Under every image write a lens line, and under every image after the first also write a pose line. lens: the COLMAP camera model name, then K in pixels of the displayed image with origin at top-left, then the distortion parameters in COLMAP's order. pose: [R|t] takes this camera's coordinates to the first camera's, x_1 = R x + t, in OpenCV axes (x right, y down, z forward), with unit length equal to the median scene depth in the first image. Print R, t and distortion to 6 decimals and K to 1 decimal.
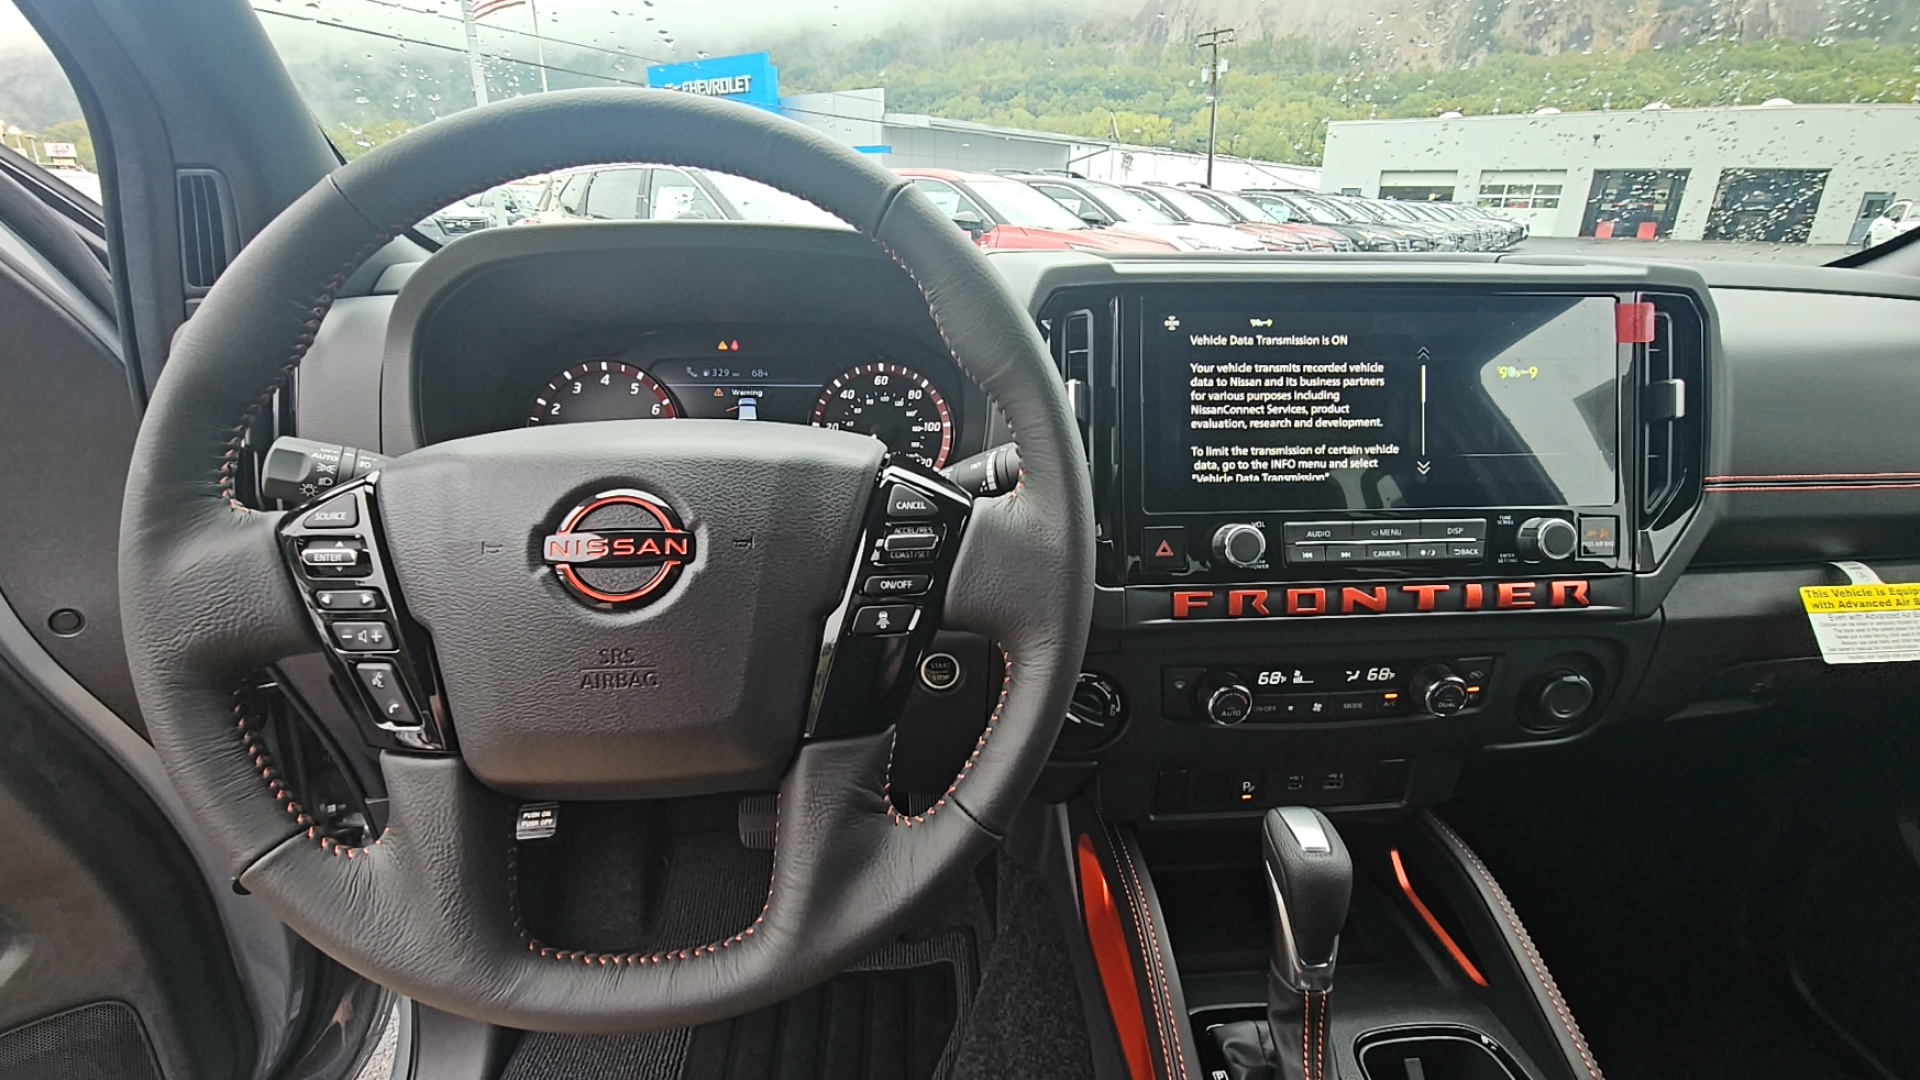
lens RADIAL K [[864.0, 0, 959.2], [0, 864.0, 536.0], [0, 0, 1]] dist [0.016118, -0.010986]
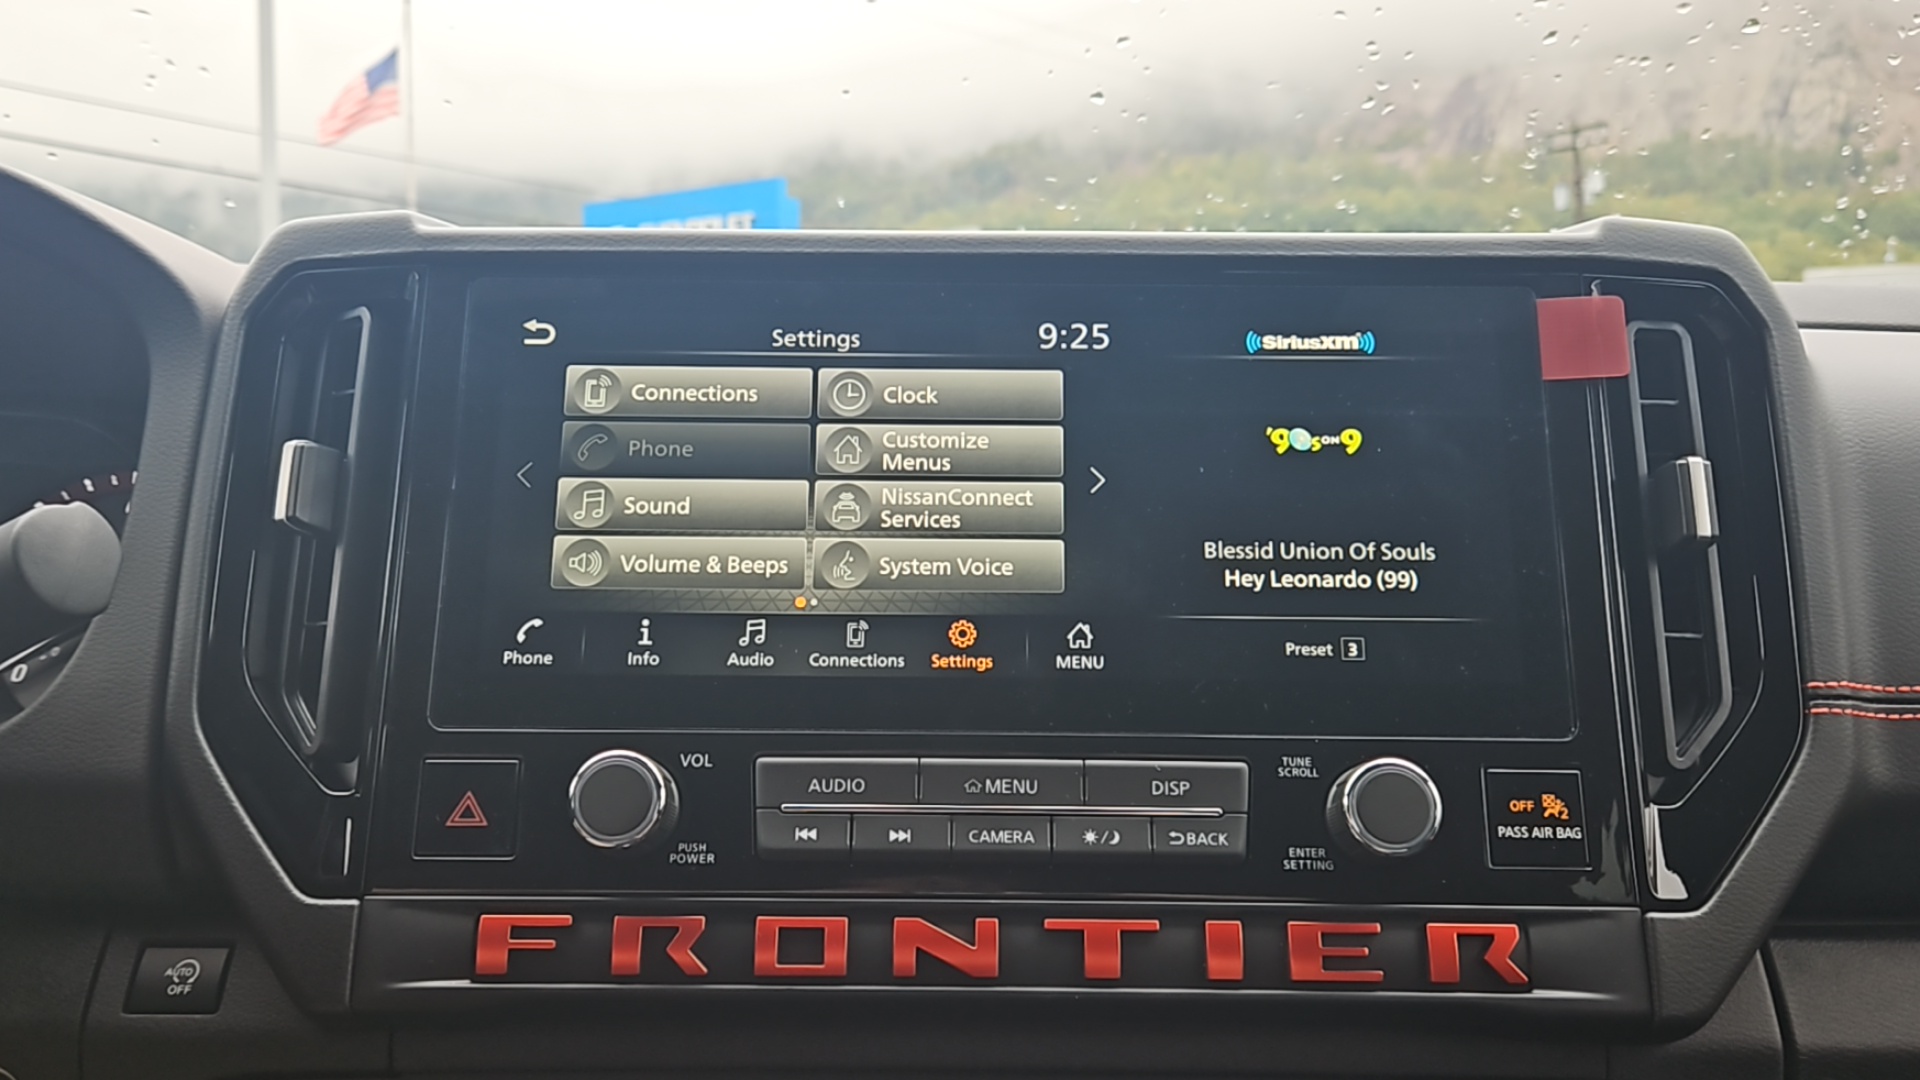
lens RADIAL K [[1665.6, 0, 957.0], [0, 1665.6, 538.1], [0, 0, 1]] dist [0.062142, -0.069041]
pose [[0.995203, 0.000913, -0.097831, 0.544323], [-0.029261, 0.956961, -0.288738, 0.115404], [0.093356, 0.290216, 0.952397, 0.173002]]
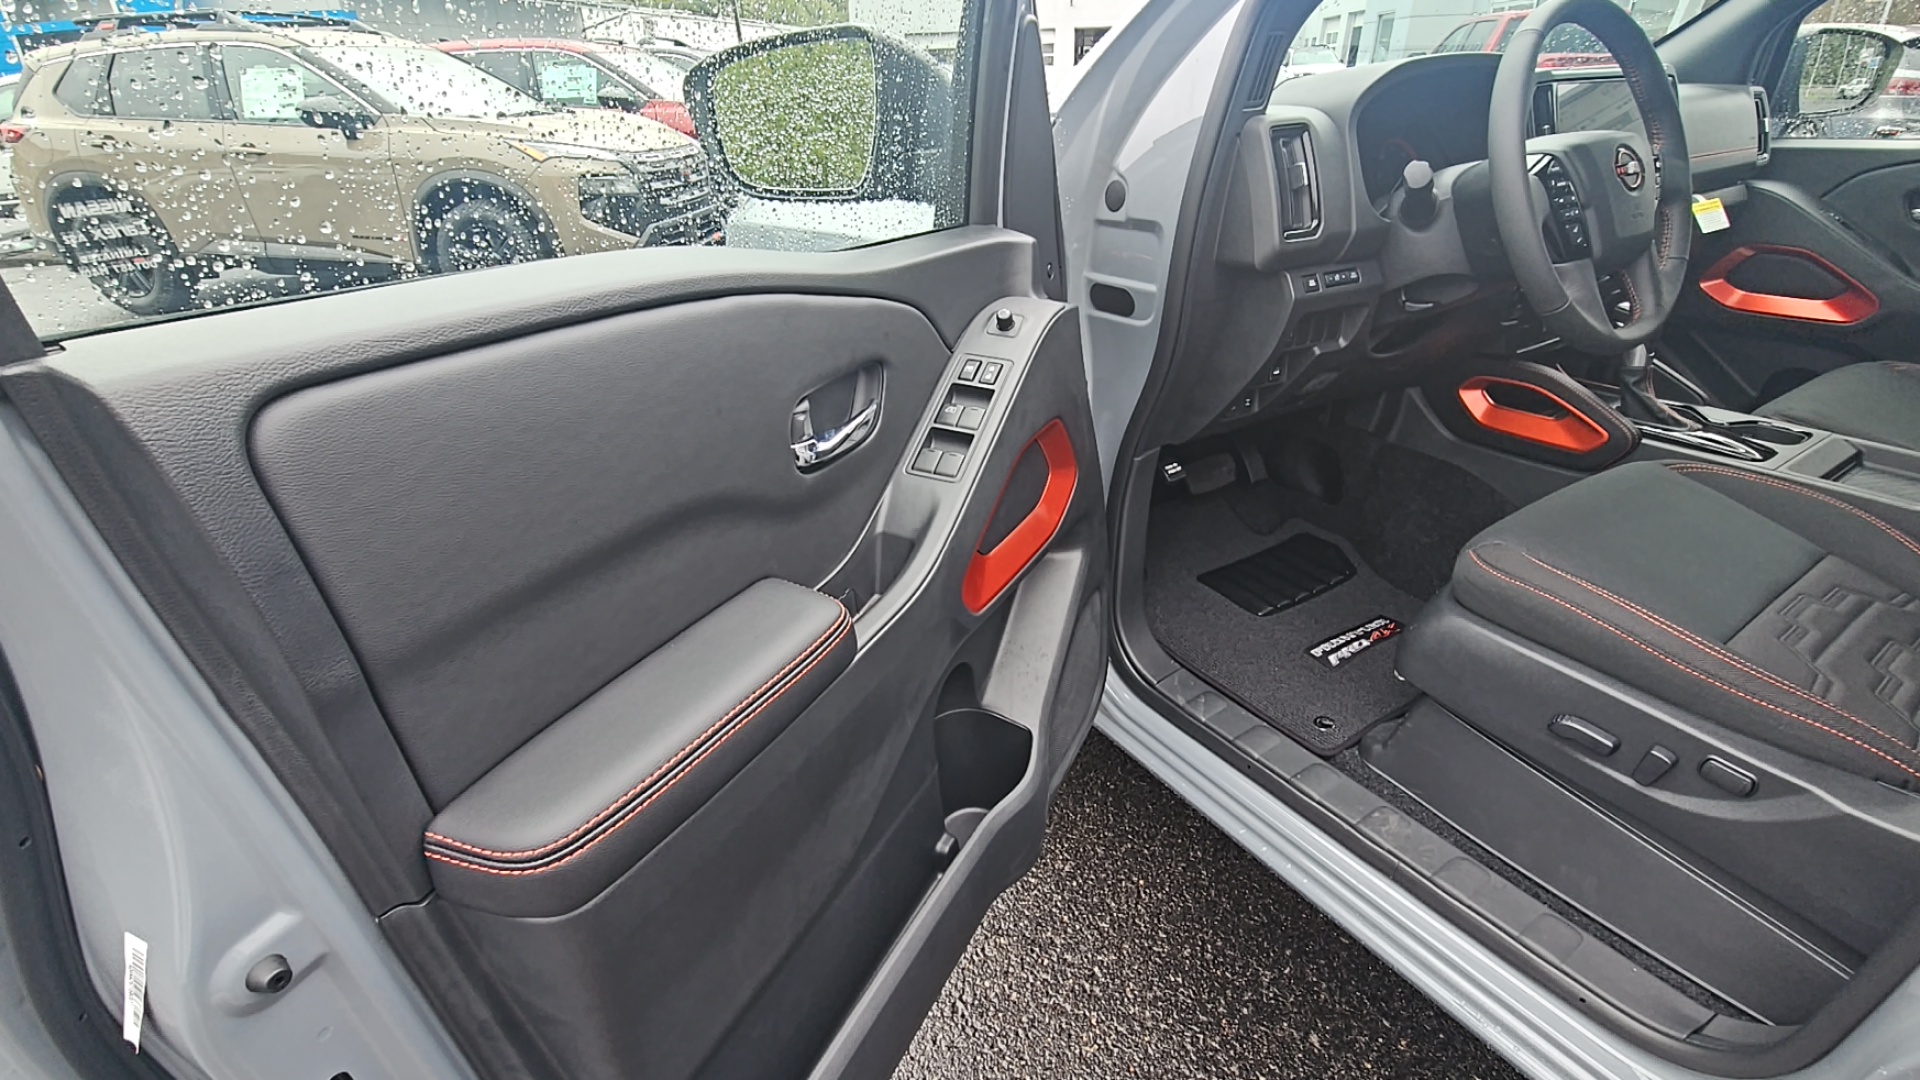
lens RADIAL K [[864.0, 0, 959.2], [0, 864.0, 536.0], [0, 0, 1]] dist [0.016118, -0.010986]
pose [[0.878621, -0.248308, 0.407883, -2.234645], [0.197110, 0.966594, 0.163843, 0.170048], [-0.434940, -0.063558, 0.898213, -0.374976]]
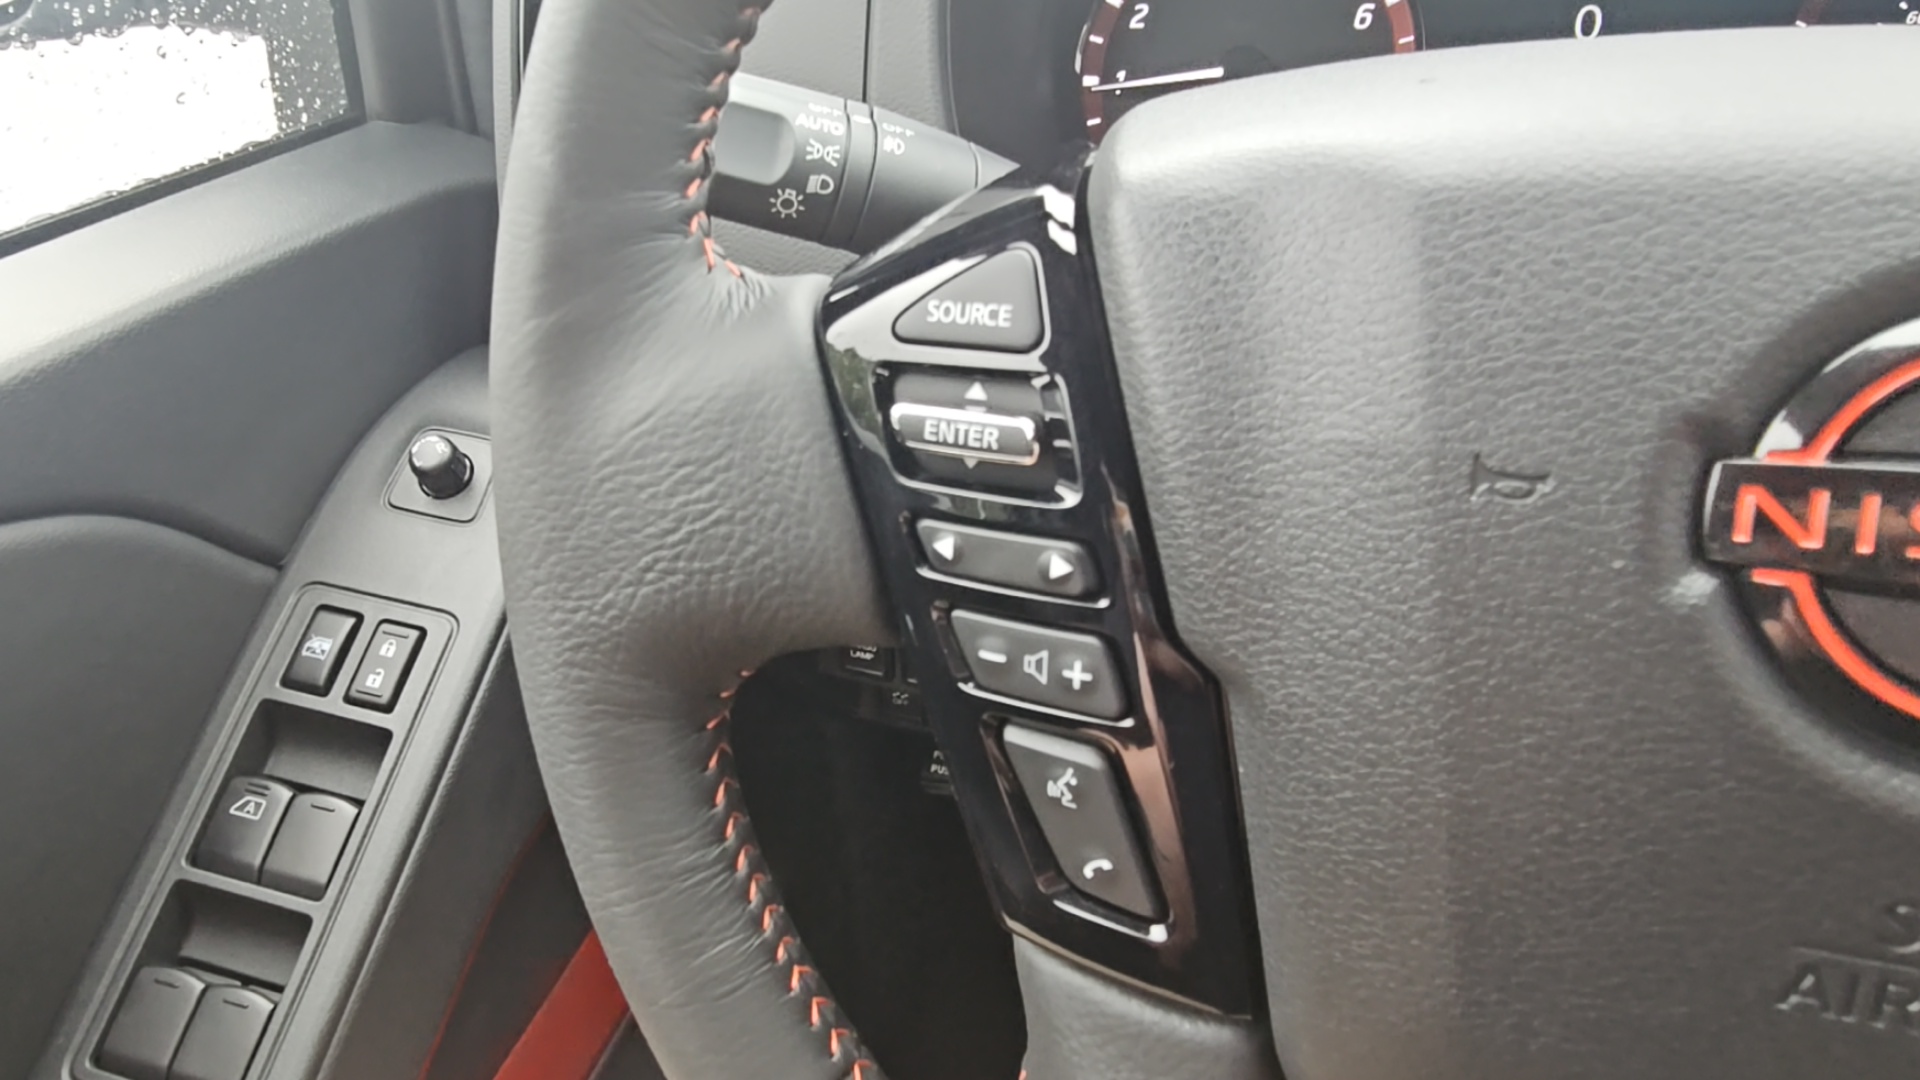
lens RADIAL K [[1331.0, 0, 858.1], [0, 1331.0, 527.5], [0, 0, 1]] dist [0.000647, 0.008002]
pose [[0.911319, 0.145638, -0.385082, -0.335016], [-0.062435, 0.973412, 0.220388, -0.033508], [0.406940, -0.176801, 0.896182, 0.298823]]
